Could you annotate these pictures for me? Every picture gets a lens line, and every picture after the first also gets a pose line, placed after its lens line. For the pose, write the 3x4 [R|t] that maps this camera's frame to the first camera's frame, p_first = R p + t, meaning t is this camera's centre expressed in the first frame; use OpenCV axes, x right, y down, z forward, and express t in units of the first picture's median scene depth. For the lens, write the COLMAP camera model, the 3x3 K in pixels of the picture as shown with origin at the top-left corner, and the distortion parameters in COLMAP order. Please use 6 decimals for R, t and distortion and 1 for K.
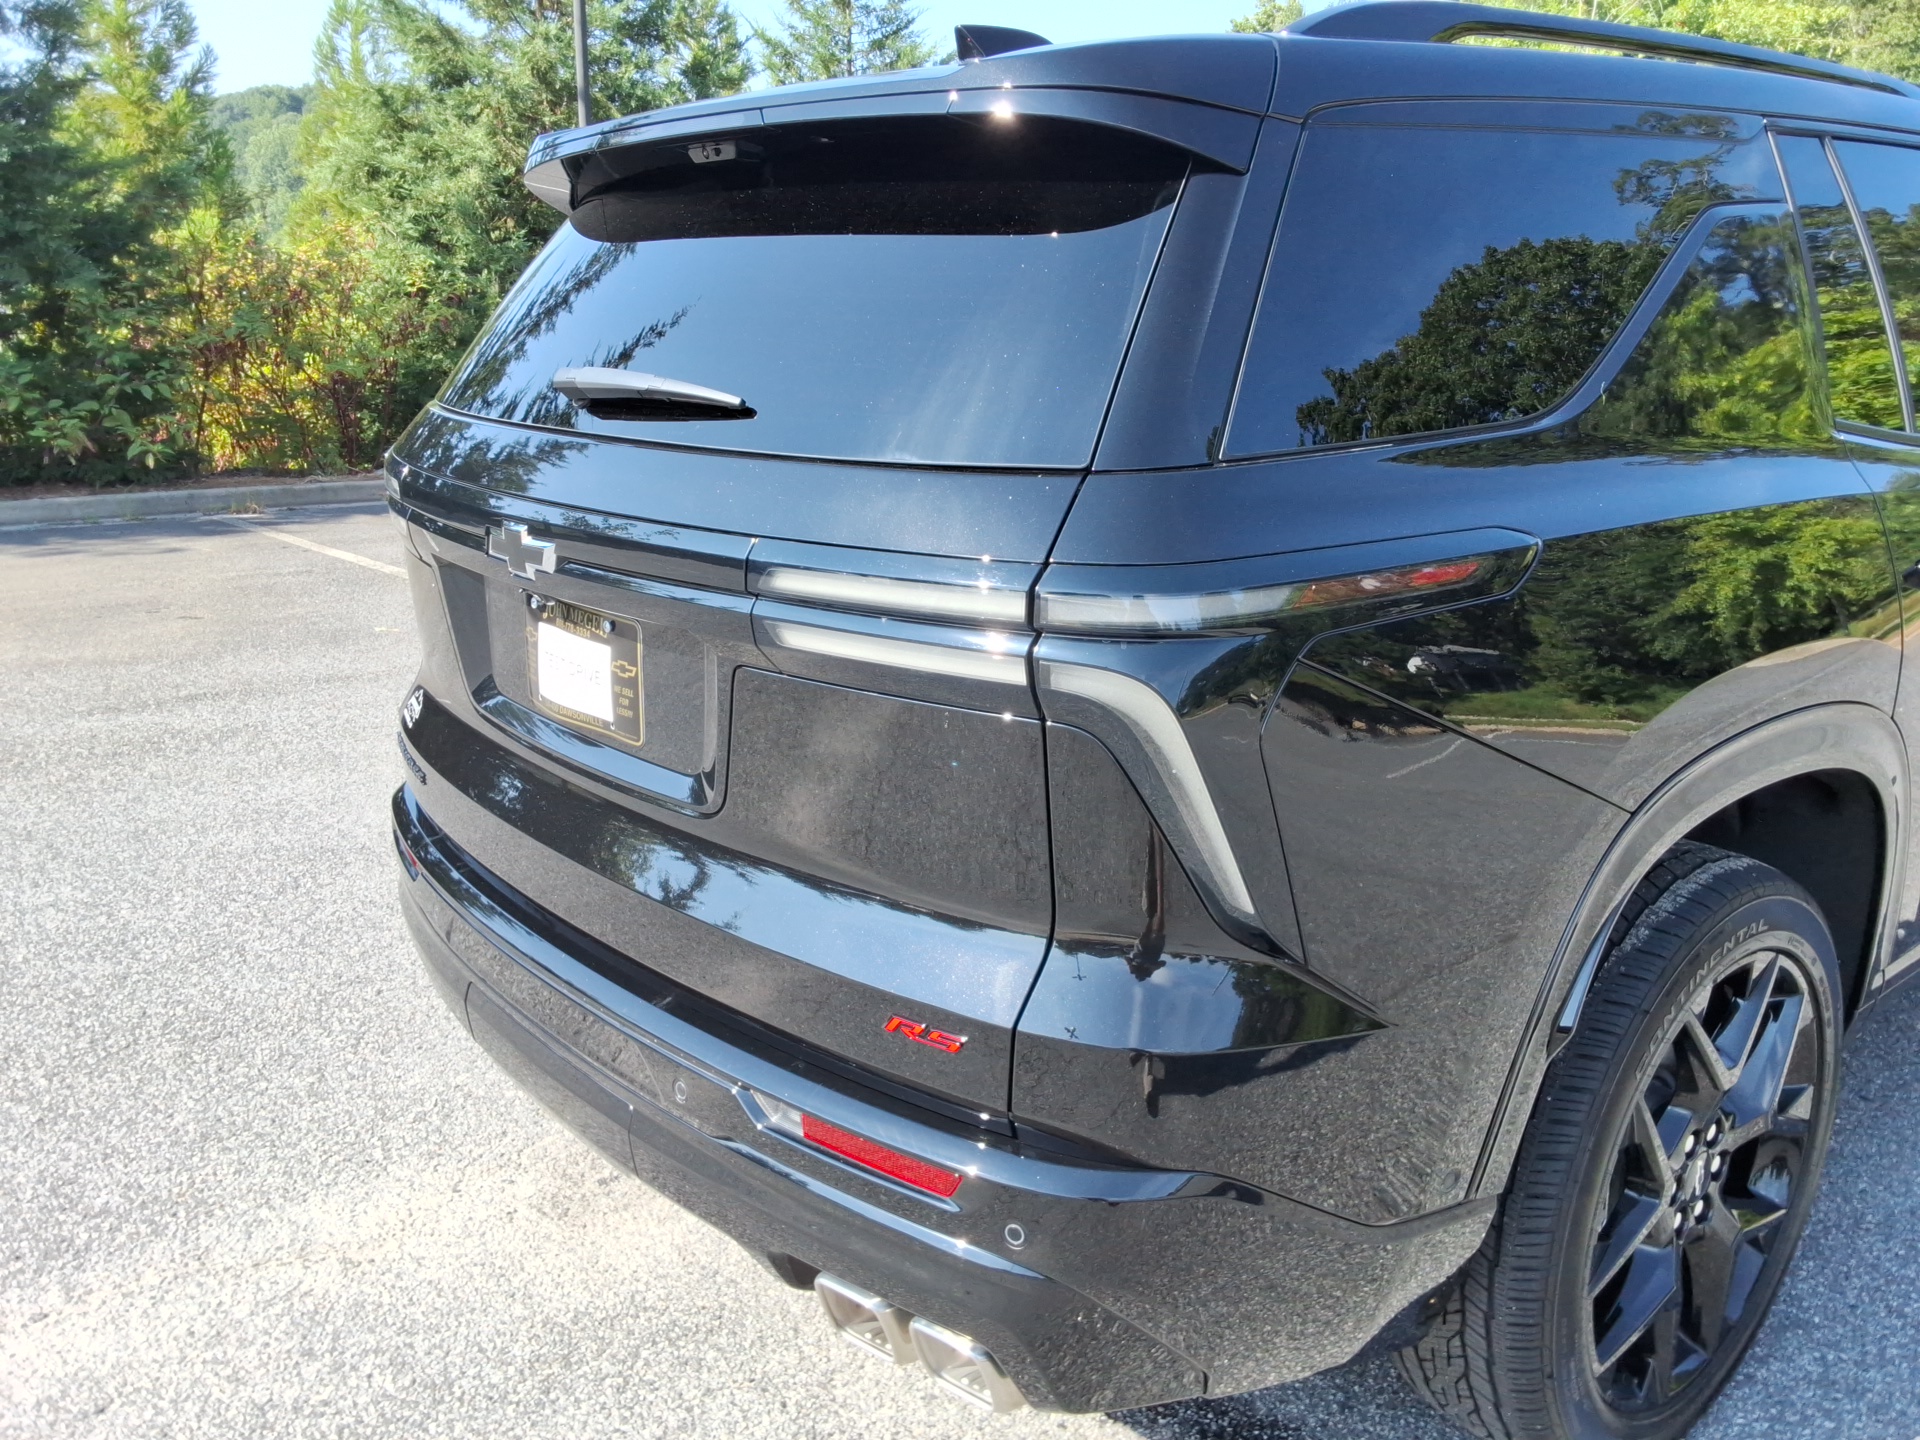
lens RADIAL K [[1538.8, 0, 974.3], [0, 1538.8, 720.0], [0, 0, 1]] dist [0.092018, -0.137763]
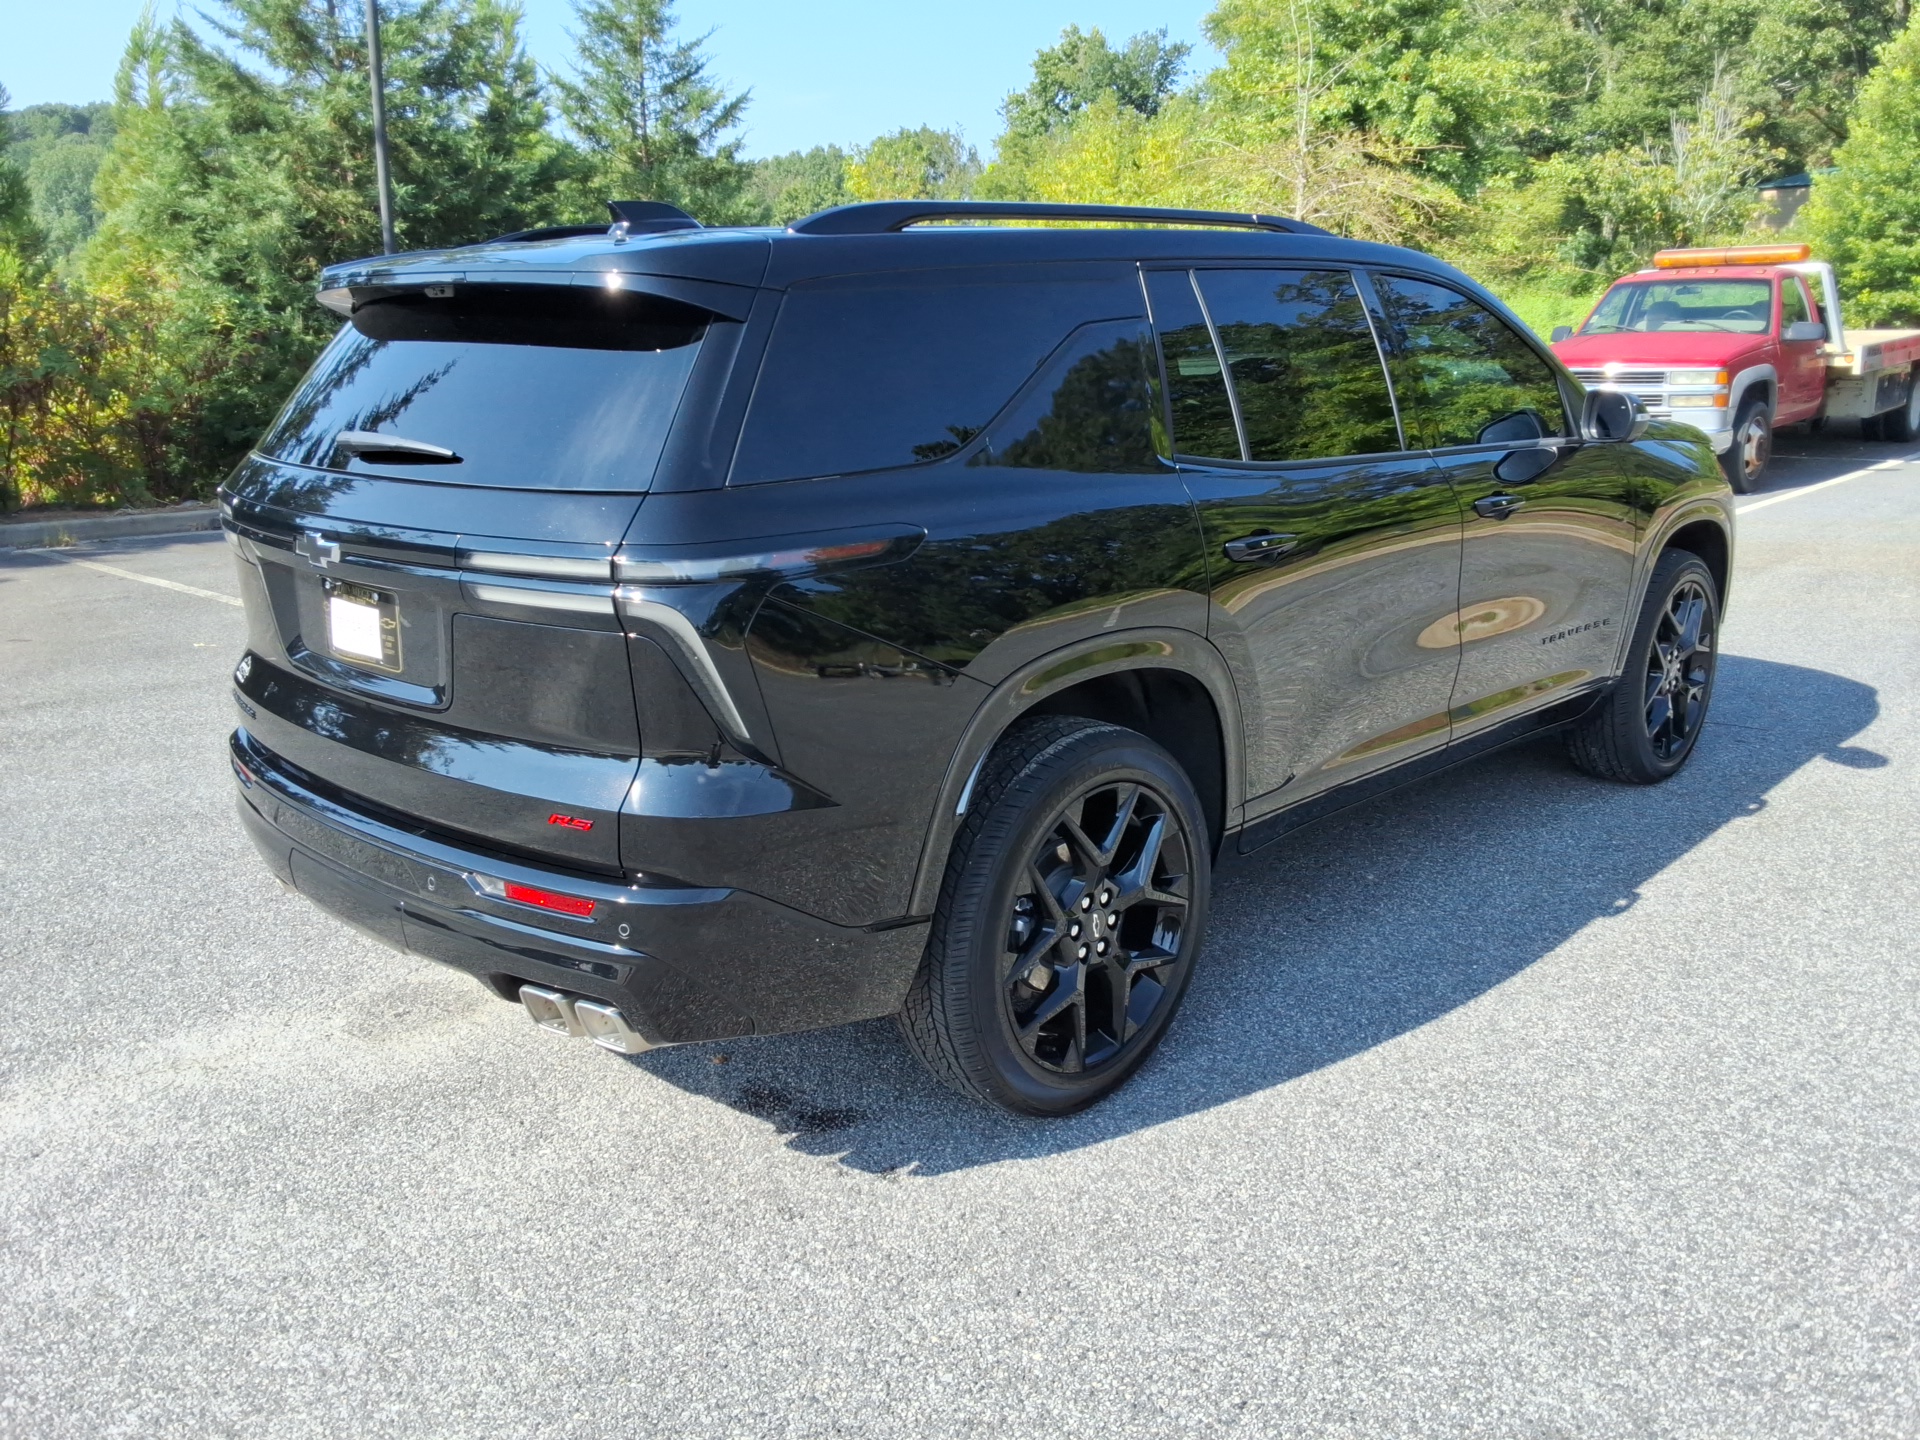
lens RADIAL K [[1545.3, 0, 958.5], [0, 1545.3, 715.3], [0, 0, 1]] dist [0.085281, -0.130551]
pose [[0.995102, -0.033890, 0.092867, 0.133876], [0.035269, 0.999290, -0.013251, 0.068328], [-0.092352, 0.016461, 0.995590, -0.420322]]
